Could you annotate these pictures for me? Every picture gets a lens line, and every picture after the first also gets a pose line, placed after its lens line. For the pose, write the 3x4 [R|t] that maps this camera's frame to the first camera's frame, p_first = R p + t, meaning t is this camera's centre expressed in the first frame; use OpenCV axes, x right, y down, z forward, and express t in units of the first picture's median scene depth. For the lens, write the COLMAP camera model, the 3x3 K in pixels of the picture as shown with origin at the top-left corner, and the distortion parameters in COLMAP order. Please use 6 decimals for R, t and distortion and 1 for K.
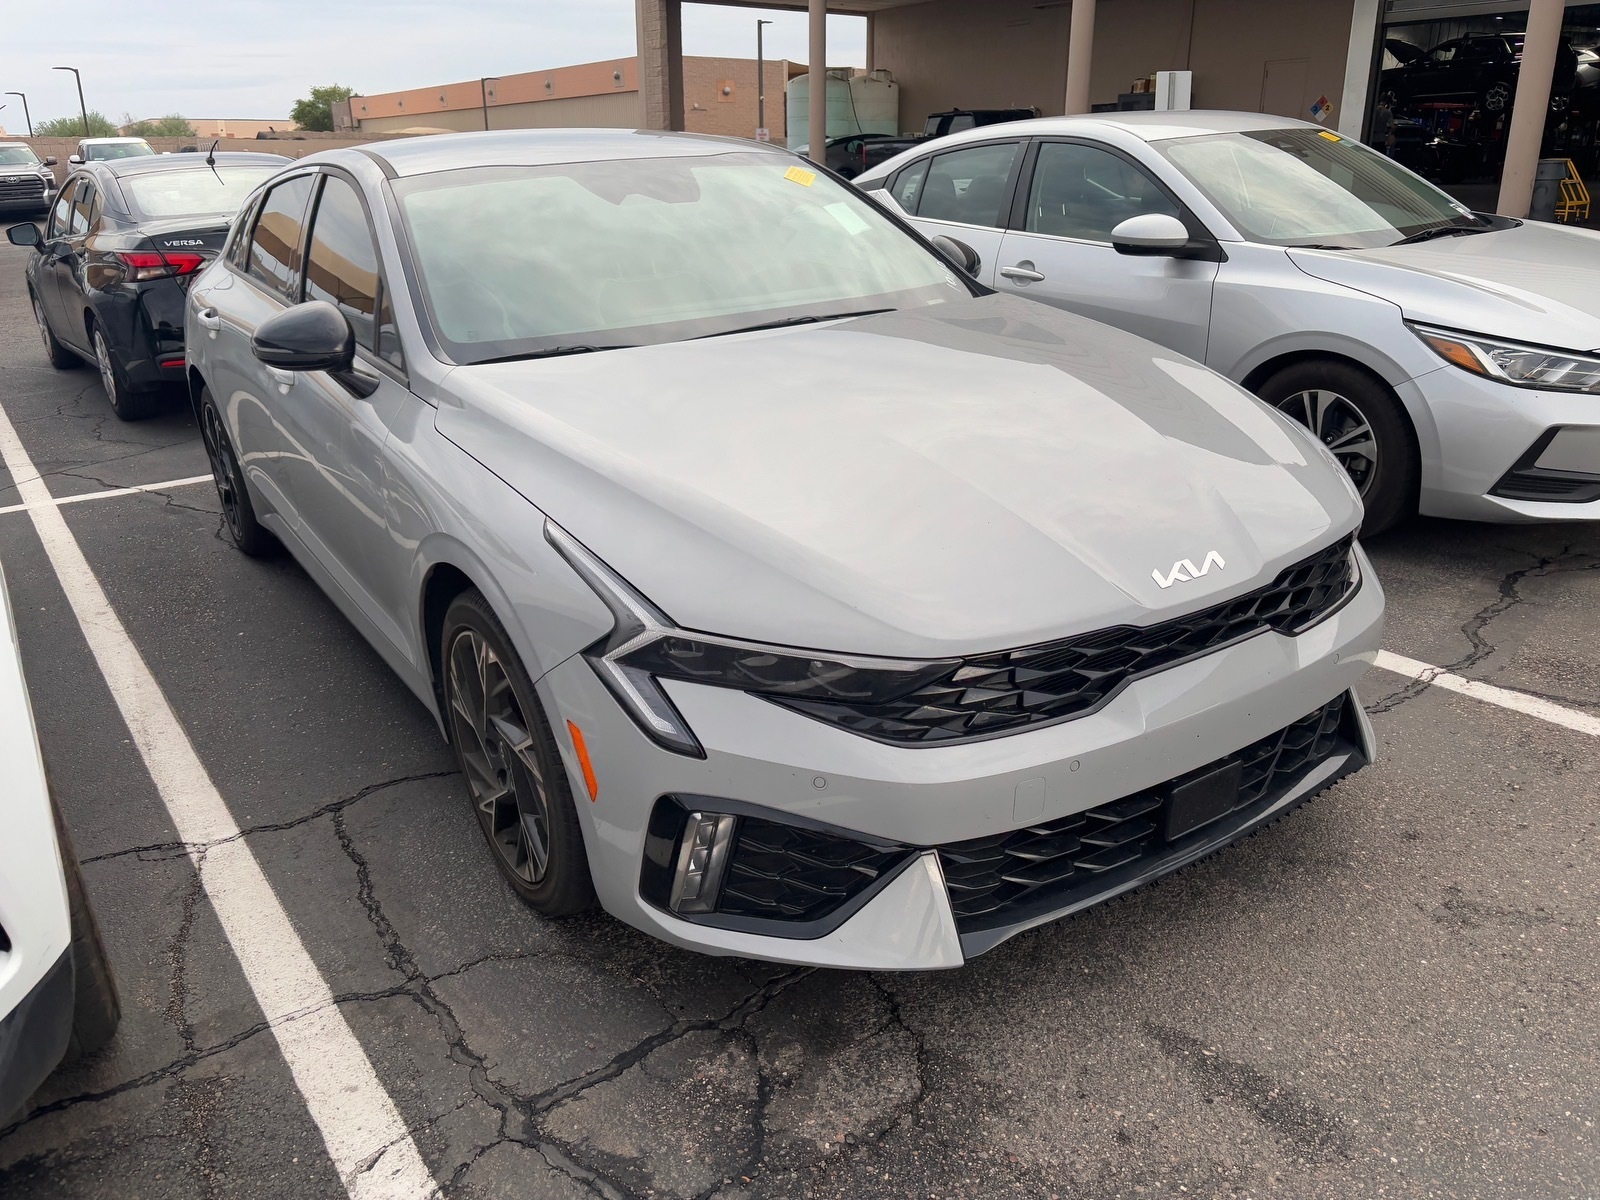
lens RADIAL K [[1205.4, 0, 800.0], [0, 1205.4, 600.0], [0, 0, 1]] dist [0.002877, 0.002151]
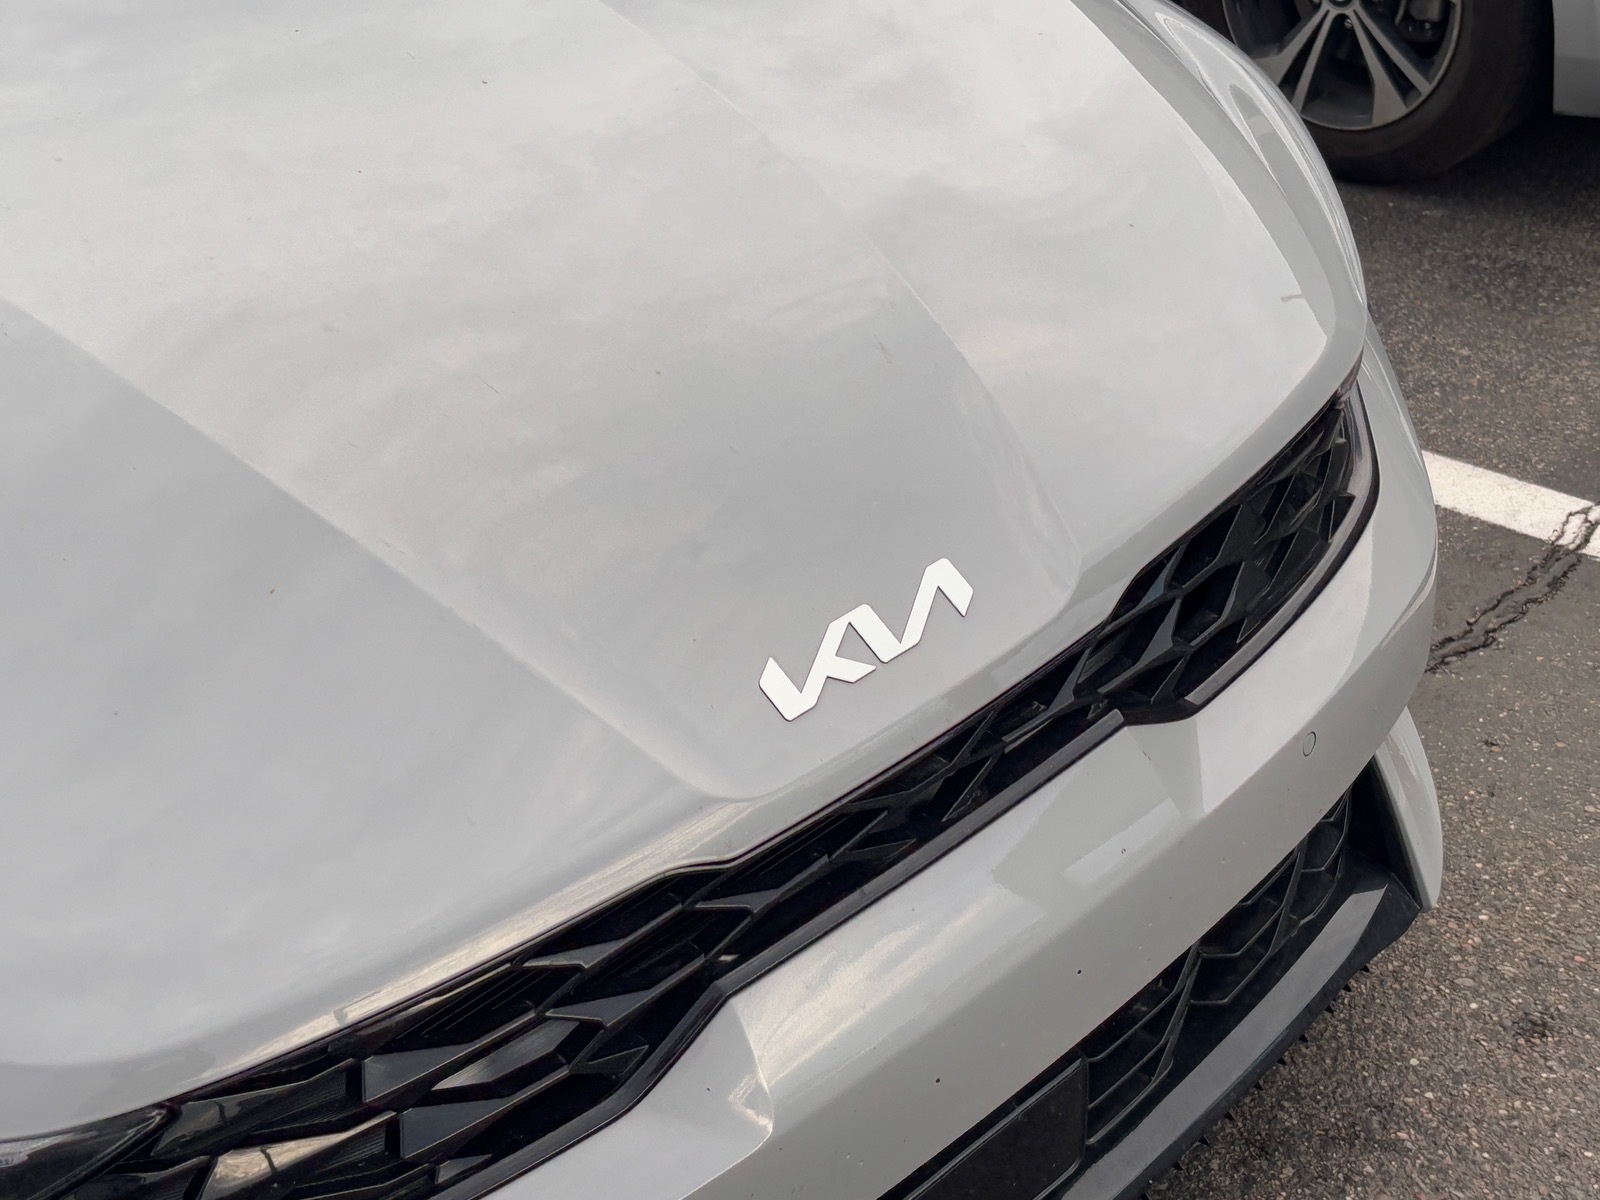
lens RADIAL K [[2133.9, 0, 800.0], [0, 2133.9, 600.0], [0, 0, 1]] dist [0.230947, -0.857563]
pose [[0.985706, -0.137709, 0.097059, 0.208540], [0.117113, 0.974212, 0.192863, -0.139639], [-0.121115, -0.178740, 0.976413, 0.329279]]
